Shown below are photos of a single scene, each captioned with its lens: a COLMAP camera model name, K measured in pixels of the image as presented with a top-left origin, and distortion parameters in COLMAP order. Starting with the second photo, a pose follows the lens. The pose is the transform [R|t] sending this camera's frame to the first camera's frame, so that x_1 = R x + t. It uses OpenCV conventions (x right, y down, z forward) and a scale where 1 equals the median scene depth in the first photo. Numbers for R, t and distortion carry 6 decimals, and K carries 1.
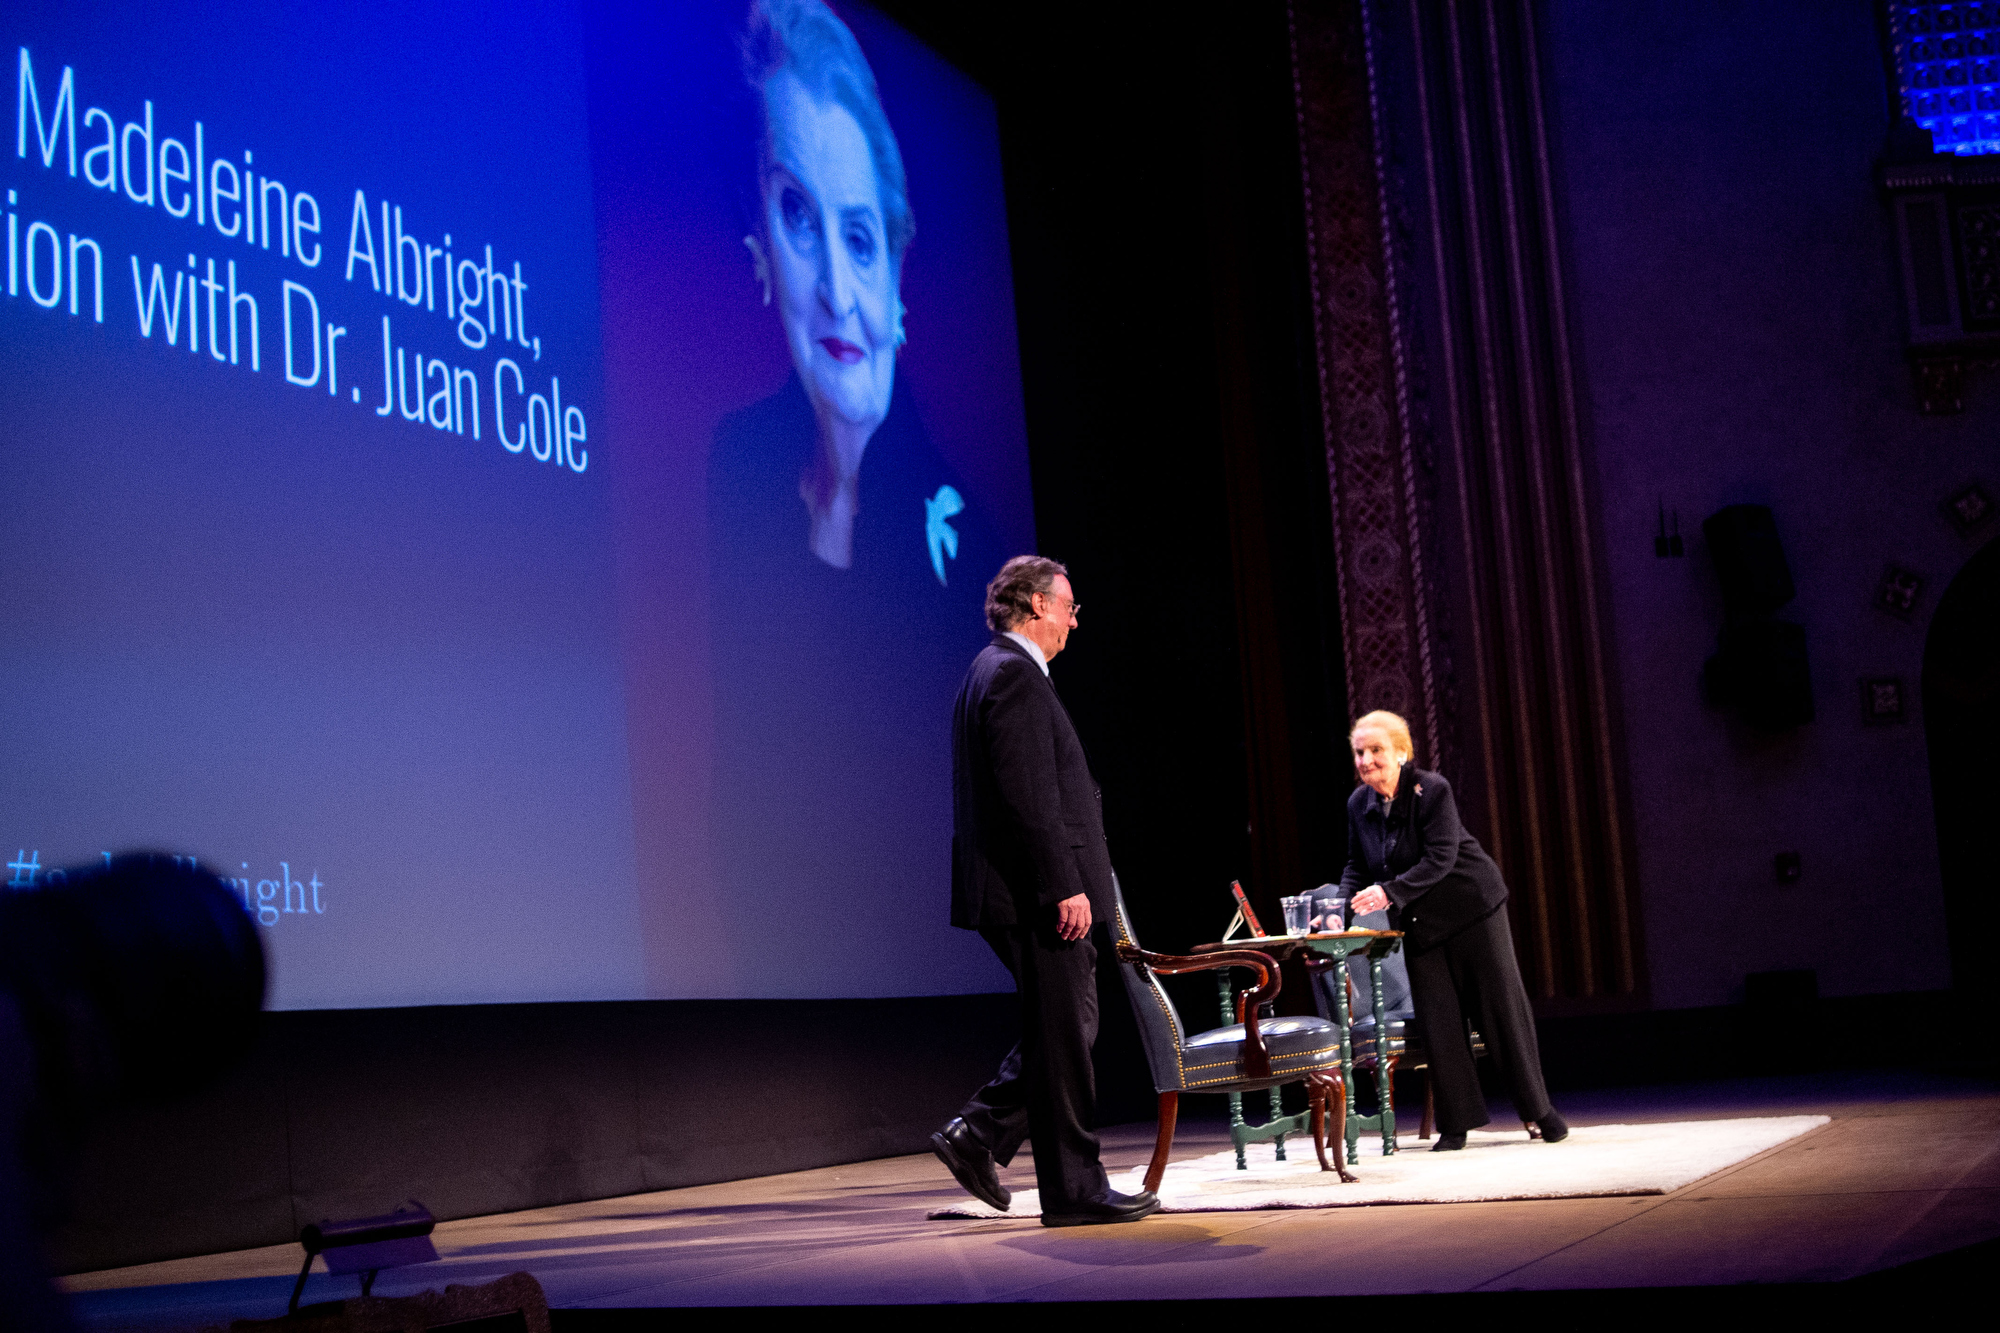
lens RADIAL K [[2173.4, 0, 1000.0], [0, 2173.4, 666.5], [0, 0, 1]] dist [-0.067237, 0.008864]
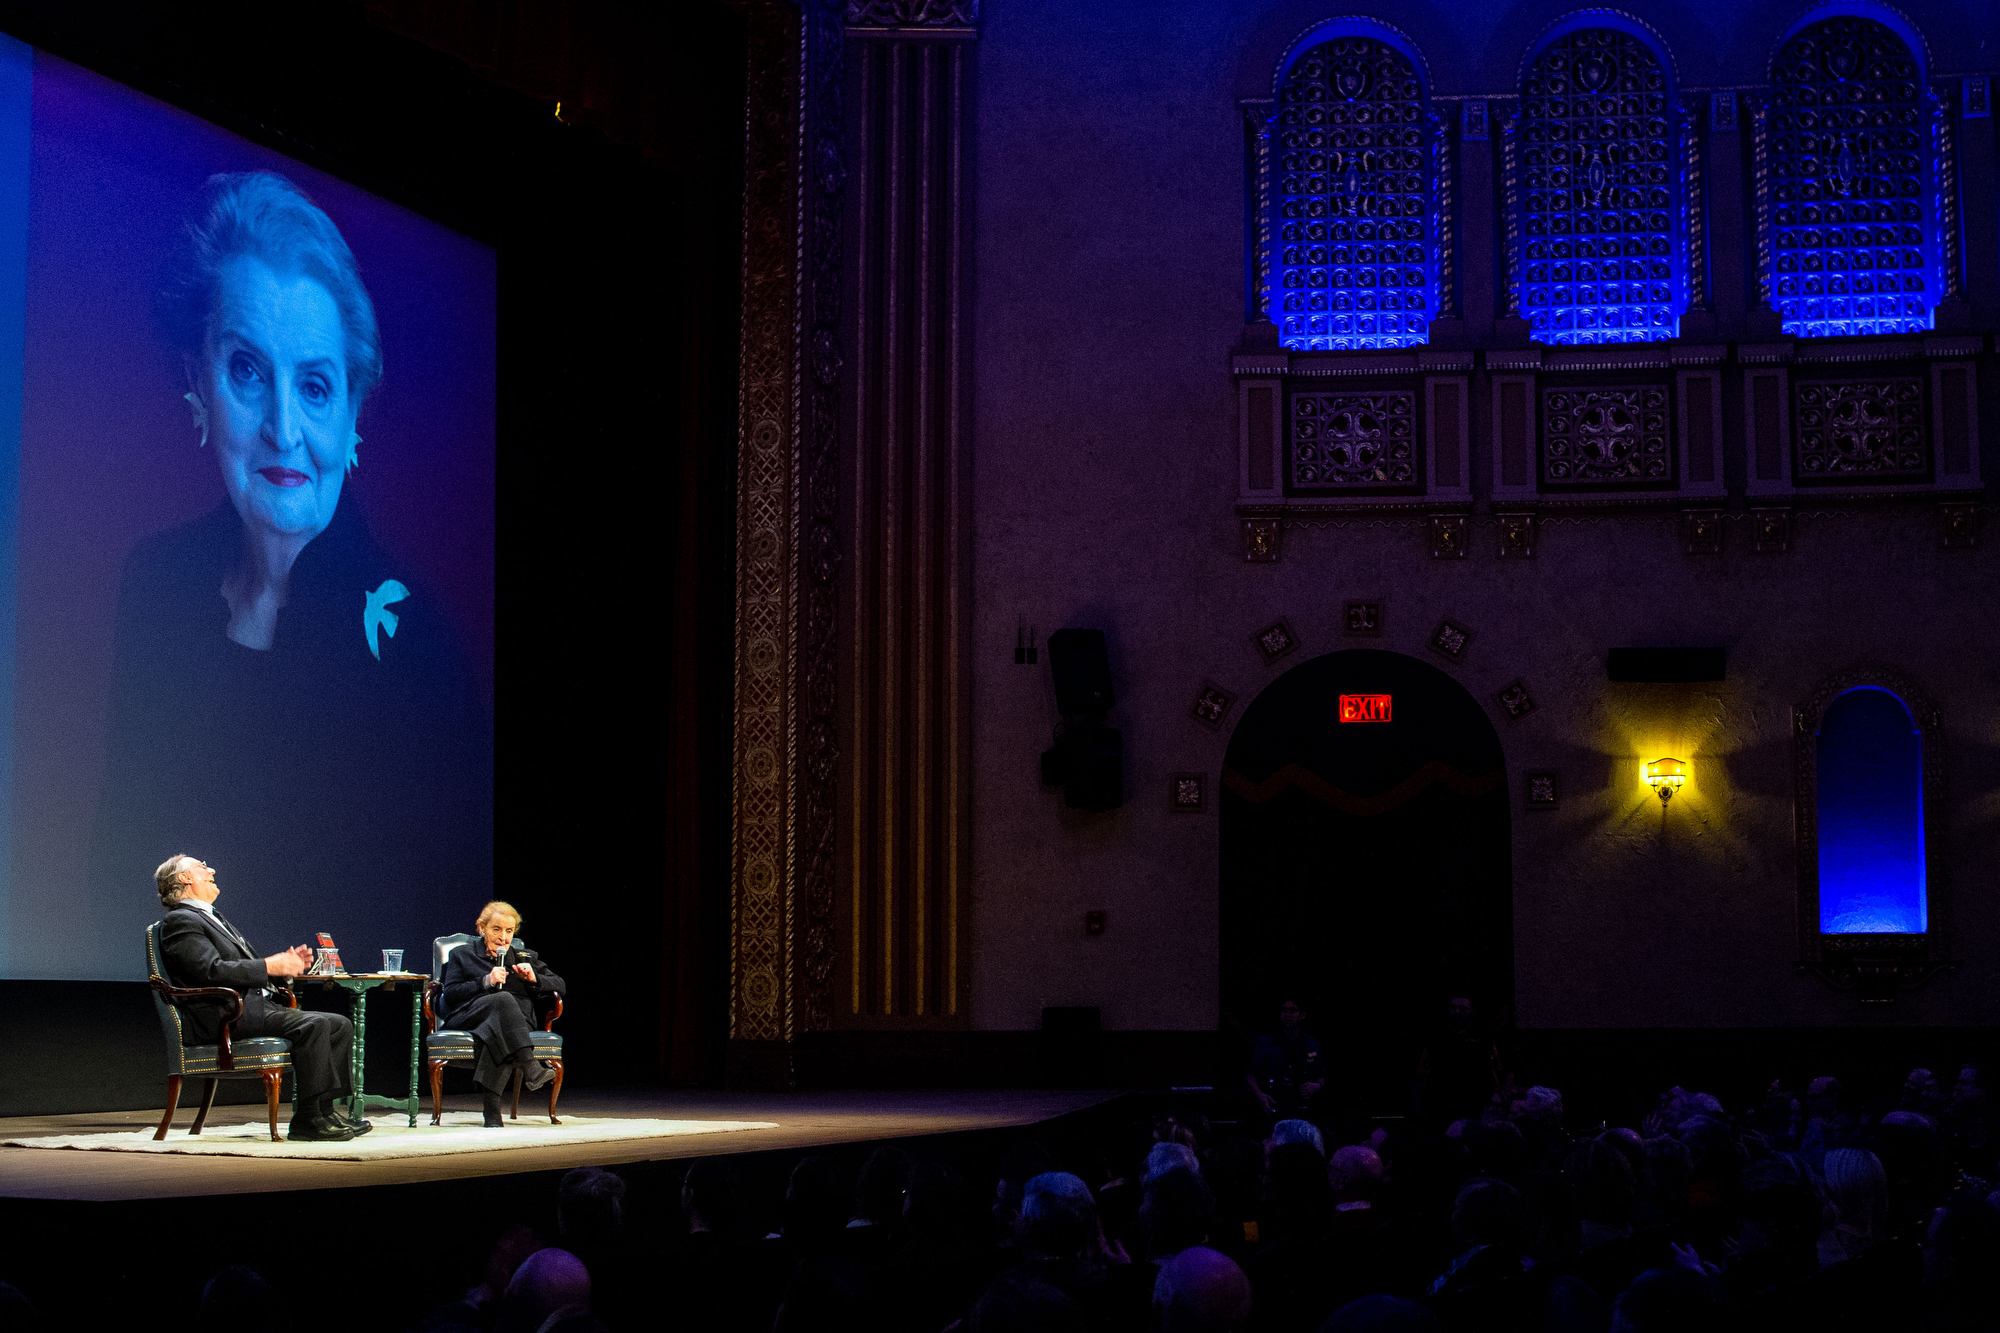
lens RADIAL K [[2166.3, 0, 1002.1], [0, 2166.3, 694.9], [0, 0, 1]] dist [-0.047666, 0.014576]
pose [[0.997111, 0.069109, 0.031532, 0.271274], [-0.070056, 0.997093, 0.029965, -0.072685], [-0.029369, -0.032088, 0.999053, -0.242567]]
